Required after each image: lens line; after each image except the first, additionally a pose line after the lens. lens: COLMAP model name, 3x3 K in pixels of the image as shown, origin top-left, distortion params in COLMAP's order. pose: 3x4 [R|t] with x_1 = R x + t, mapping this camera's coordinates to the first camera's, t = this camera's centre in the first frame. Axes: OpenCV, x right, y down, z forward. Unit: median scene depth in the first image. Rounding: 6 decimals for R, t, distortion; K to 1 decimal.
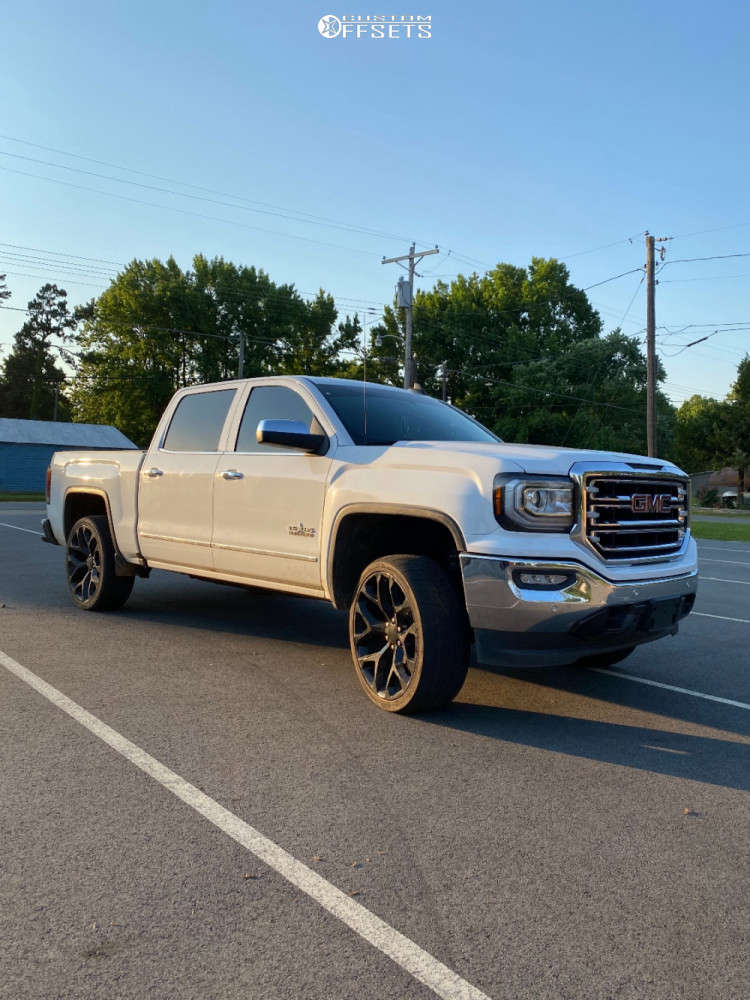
lens RADIAL K [[774.7, 0, 375.0], [0, 774.7, 500.0], [0, 0, 1]] dist [0.029540, -0.007095]
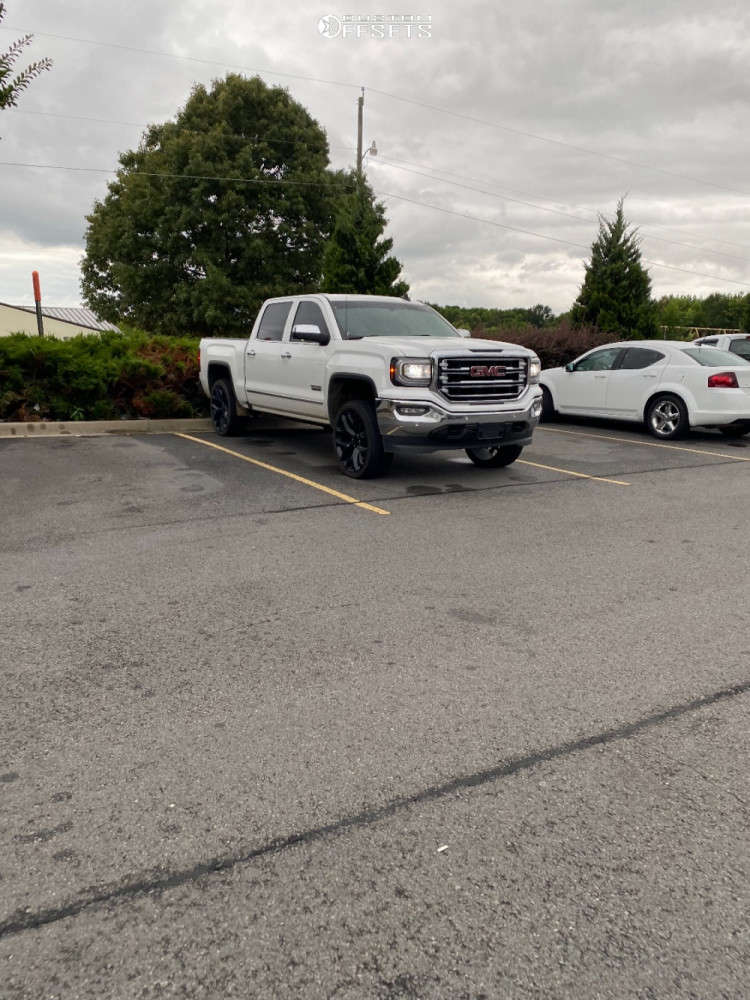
lens RADIAL K [[774.7, 0, 375.0], [0, 774.7, 500.0], [0, 0, 1]] dist [0.029540, -0.007095]
pose [[0.977191, 0.025972, -0.210770, 0.474845], [0.012166, 0.984017, 0.177659, -0.024428], [0.212015, -0.176171, 0.961256, -0.861245]]
